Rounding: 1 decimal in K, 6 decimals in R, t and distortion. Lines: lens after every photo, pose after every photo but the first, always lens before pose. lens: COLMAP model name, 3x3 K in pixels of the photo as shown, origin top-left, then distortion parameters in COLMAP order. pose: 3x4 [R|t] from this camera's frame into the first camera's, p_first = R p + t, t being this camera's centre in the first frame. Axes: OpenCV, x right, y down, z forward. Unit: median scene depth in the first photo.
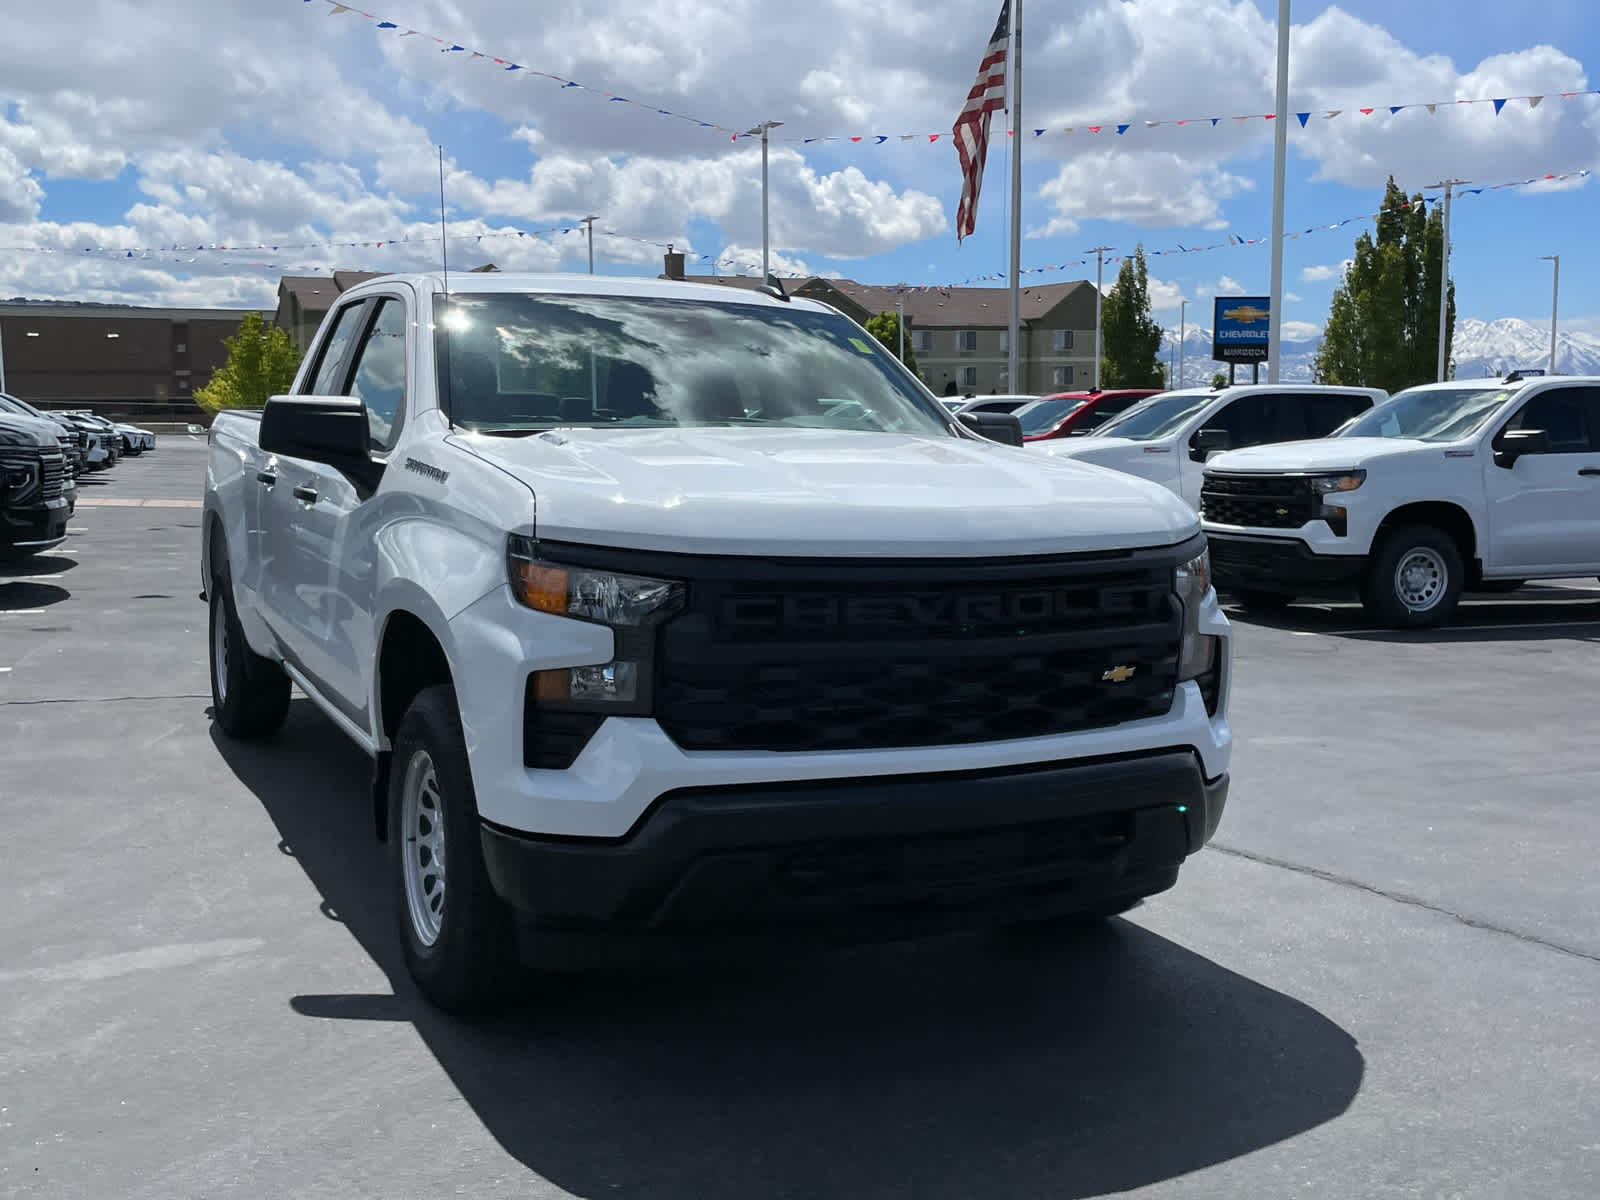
lens RADIAL K [[1676.7, 0, 798.9], [0, 1676.7, 587.9], [0, 0, 1]] dist [0.115333, -0.202490]
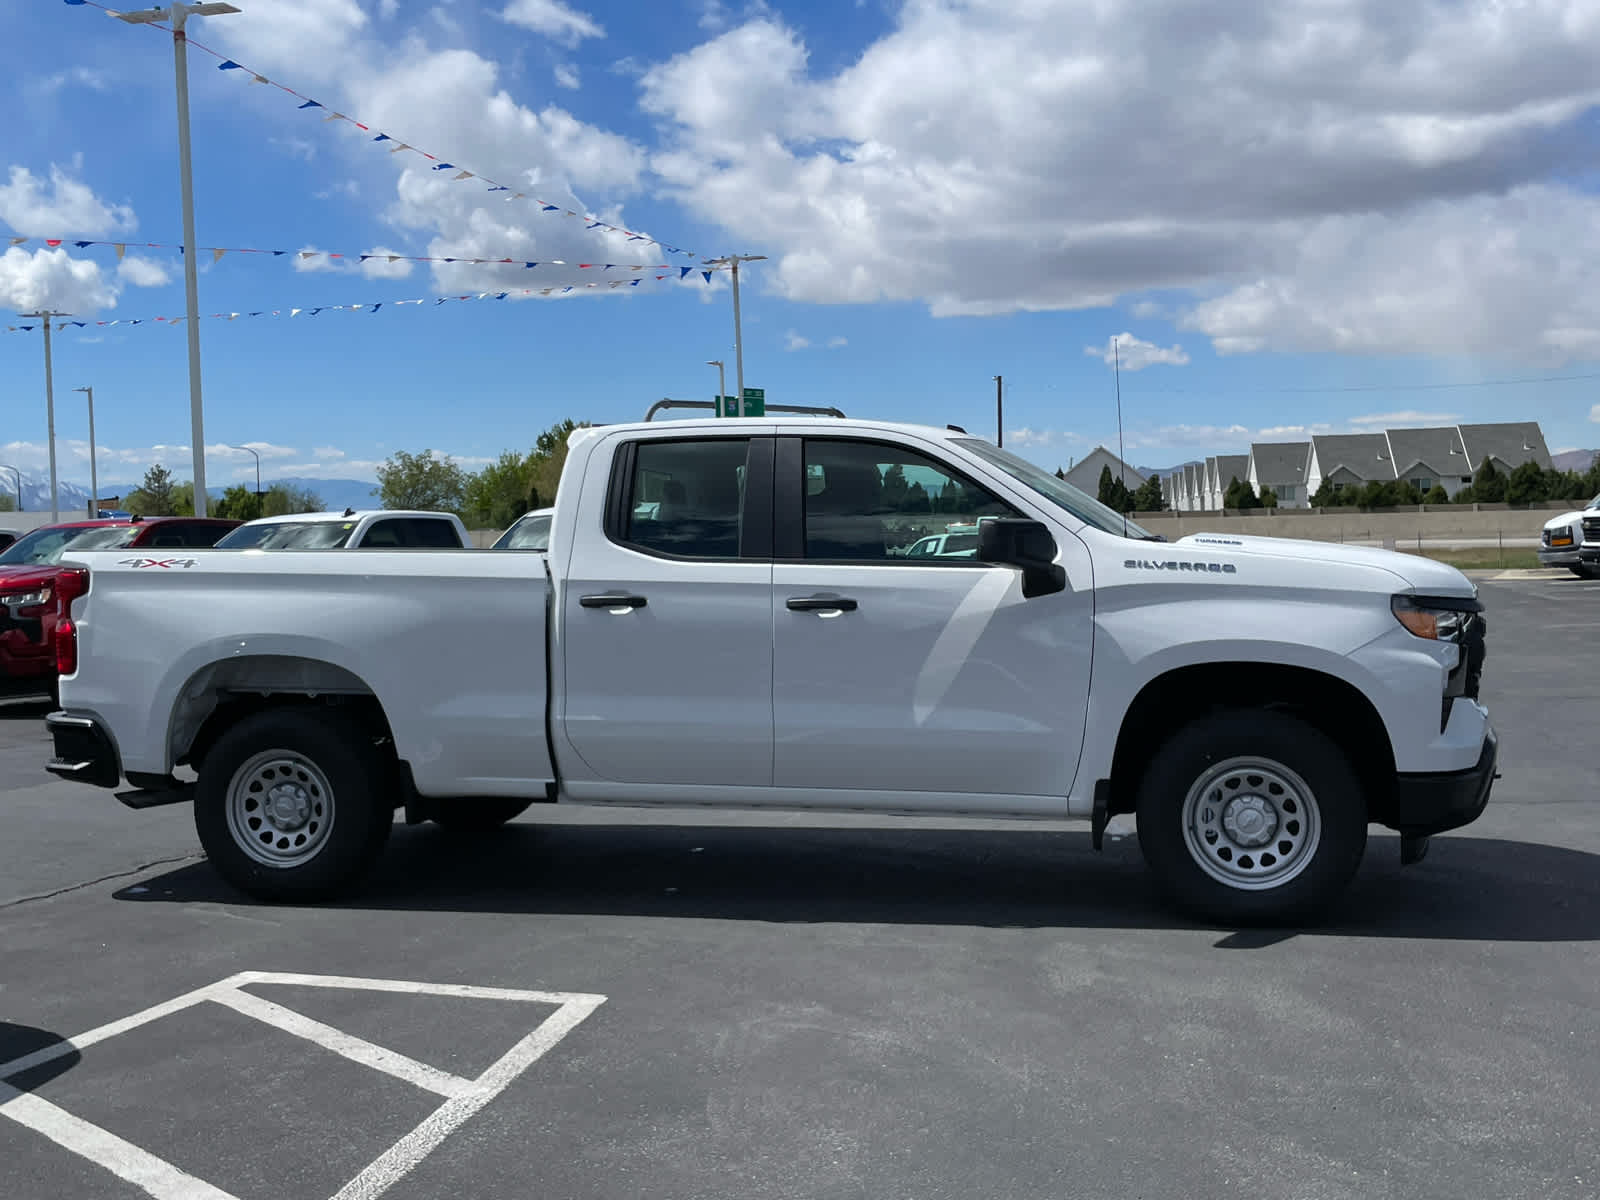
lens RADIAL K [[1698.5, 0, 815.8], [0, 1698.5, 599.9], [0, 0, 1]] dist [0.118352, -0.207636]
pose [[0.605400, -0.054037, 0.794085, -0.236758], [0.108217, 0.994016, -0.014861, -0.008126], [-0.788530, 0.094930, 0.607625, 0.056555]]
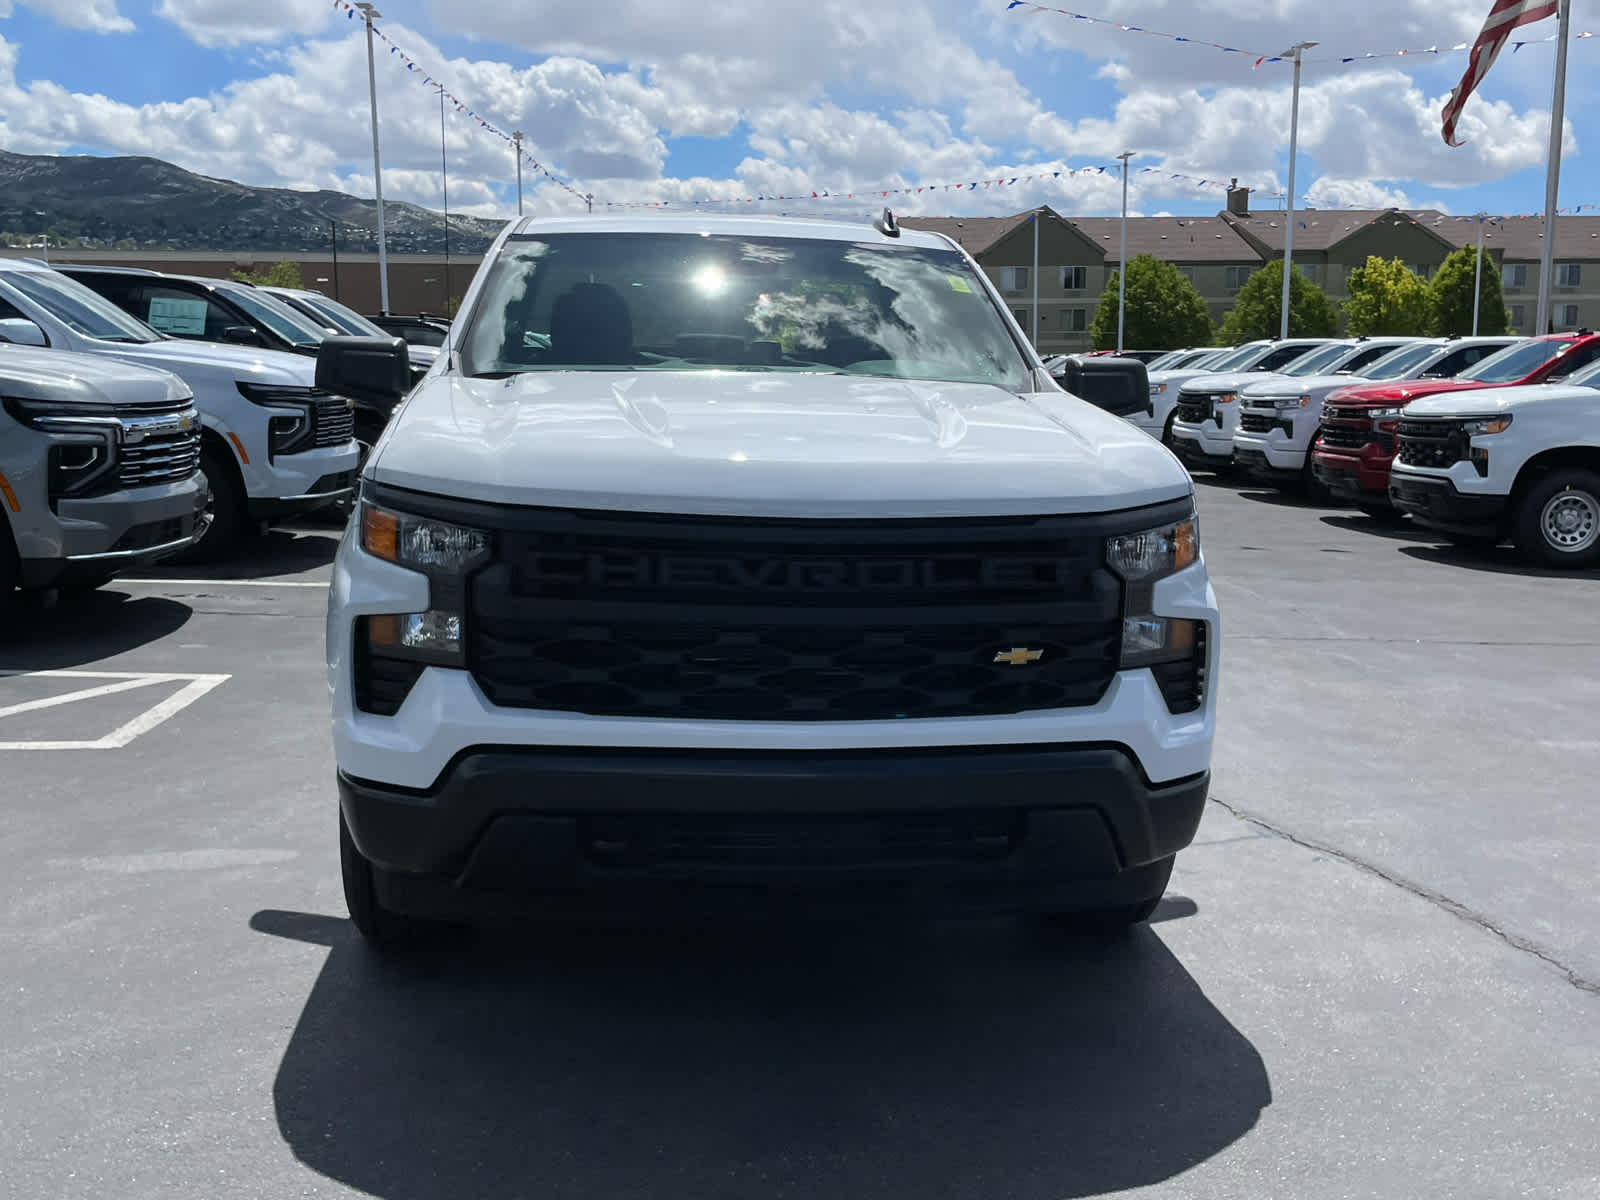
lens RADIAL K [[1672.0, 0, 800.0], [0, 1672.0, 600.0], [0, 0, 1]] dist [0.103651, -0.167945]
pose [[0.945029, 0.053894, -0.322515, 0.051663], [-0.040615, 0.998032, 0.047768, -0.002248], [0.324455, -0.032043, 0.945358, 0.018156]]
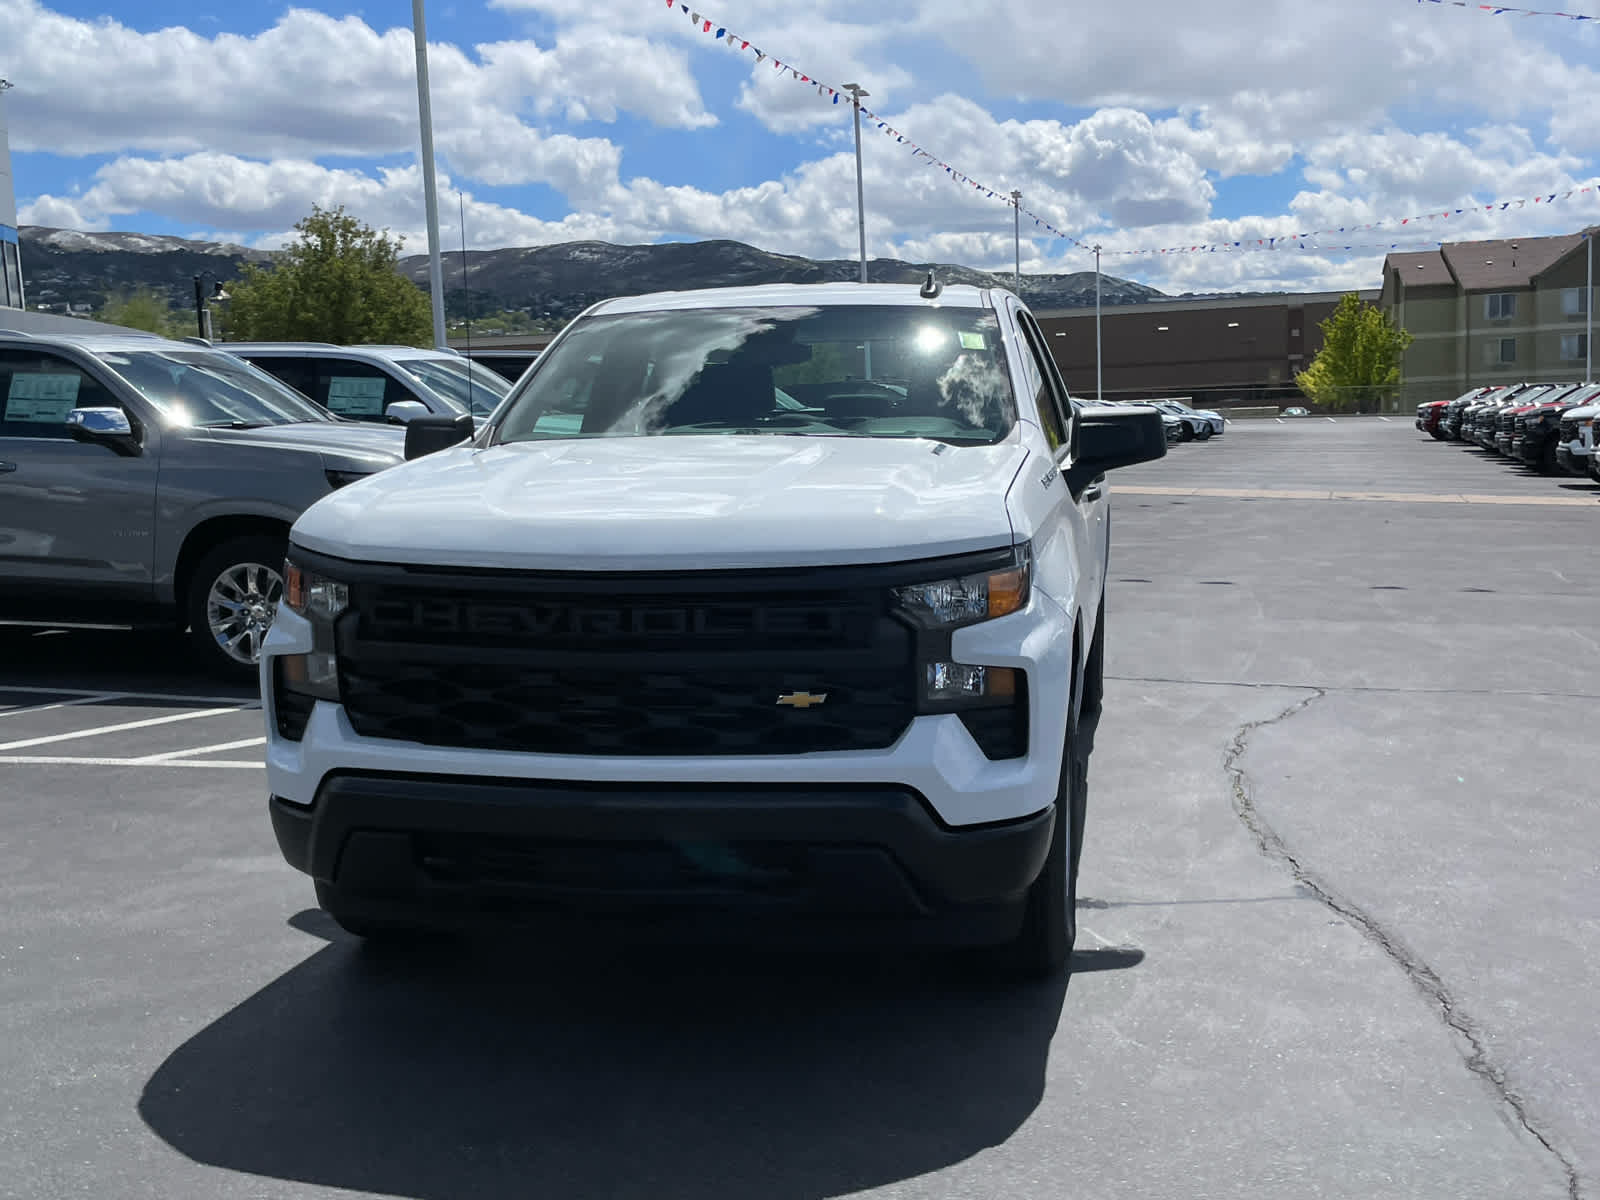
lens RADIAL K [[1672.0, 0, 800.0], [0, 1672.0, 600.0], [0, 0, 1]] dist [0.103651, -0.167945]
pose [[0.795438, 0.042568, -0.604538, 0.106620], [-0.030963, 0.999082, 0.029610, -0.004519], [0.605243, -0.004834, 0.796026, 0.036258]]
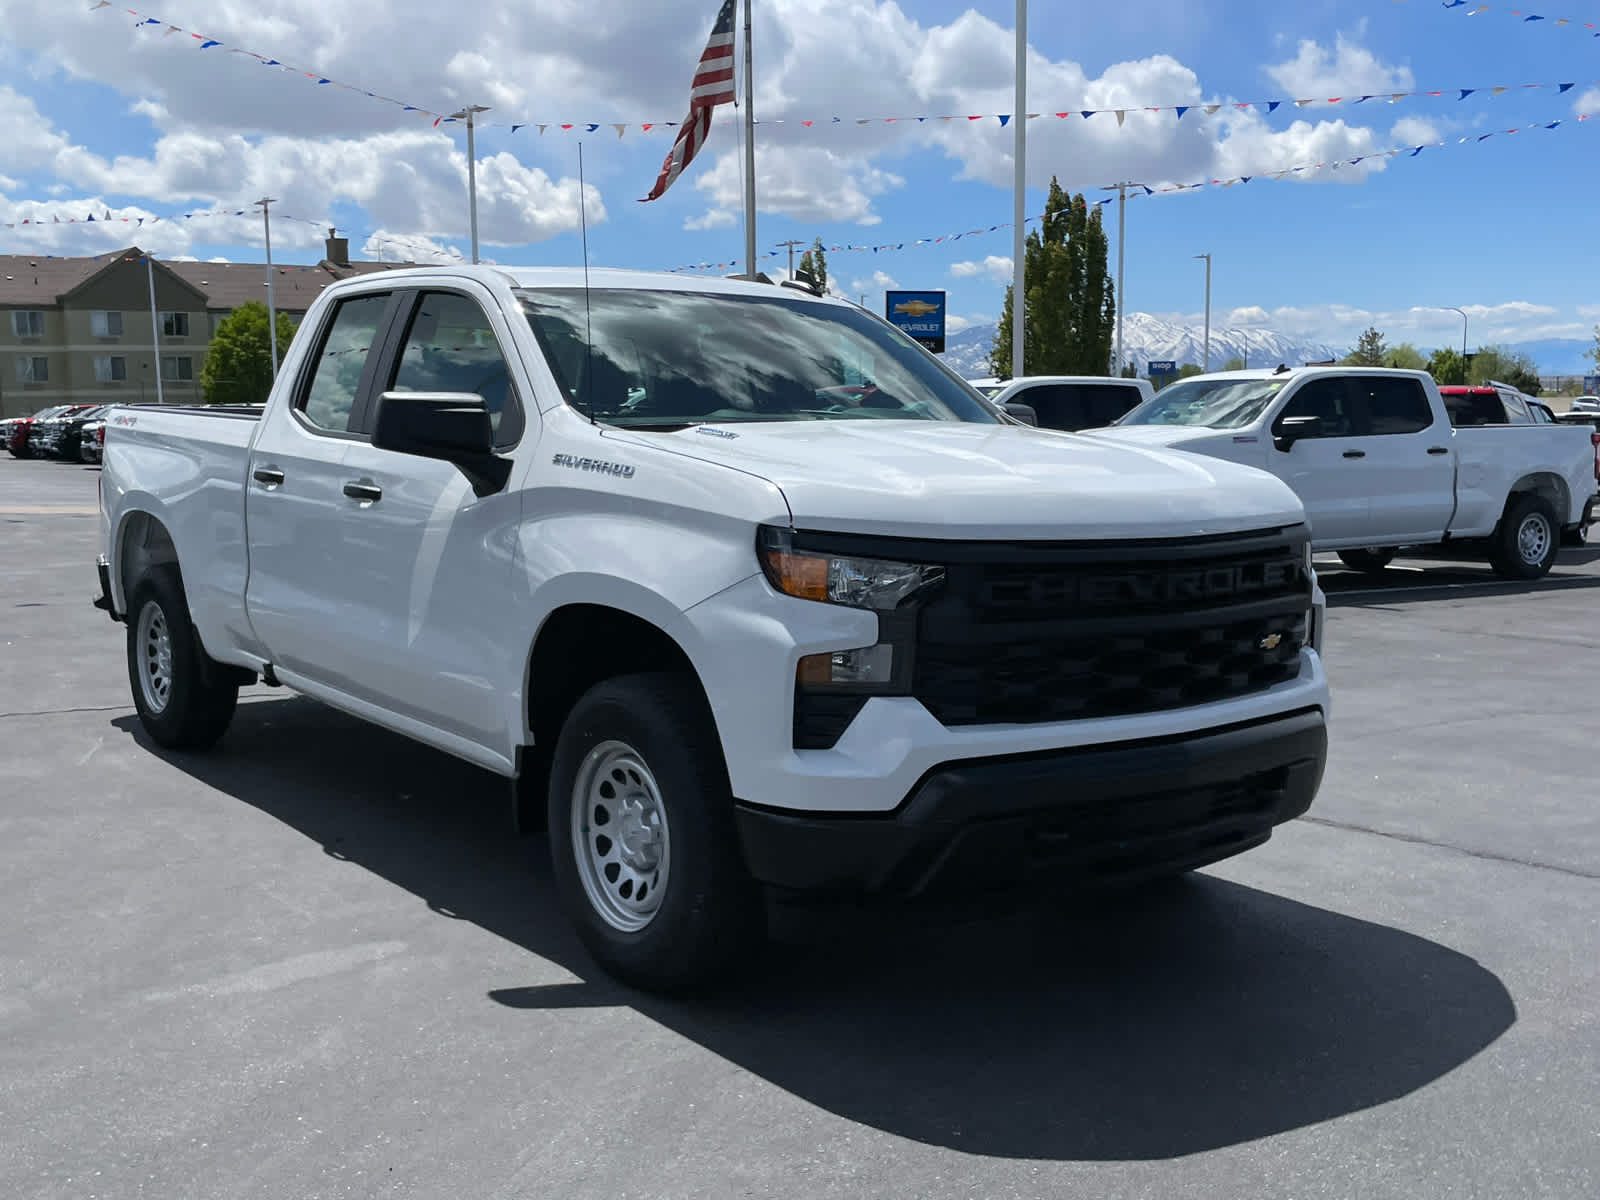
lens RADIAL K [[1681.2, 0, 800.0], [0, 1681.2, 600.0], [0, 0, 1]] dist [0.112499, -0.199132]
pose [[0.980117, -0.029649, 0.196192, -0.045743], [0.027279, 0.999519, 0.014771, -0.000067], [-0.196535, -0.009126, 0.980454, -0.002444]]
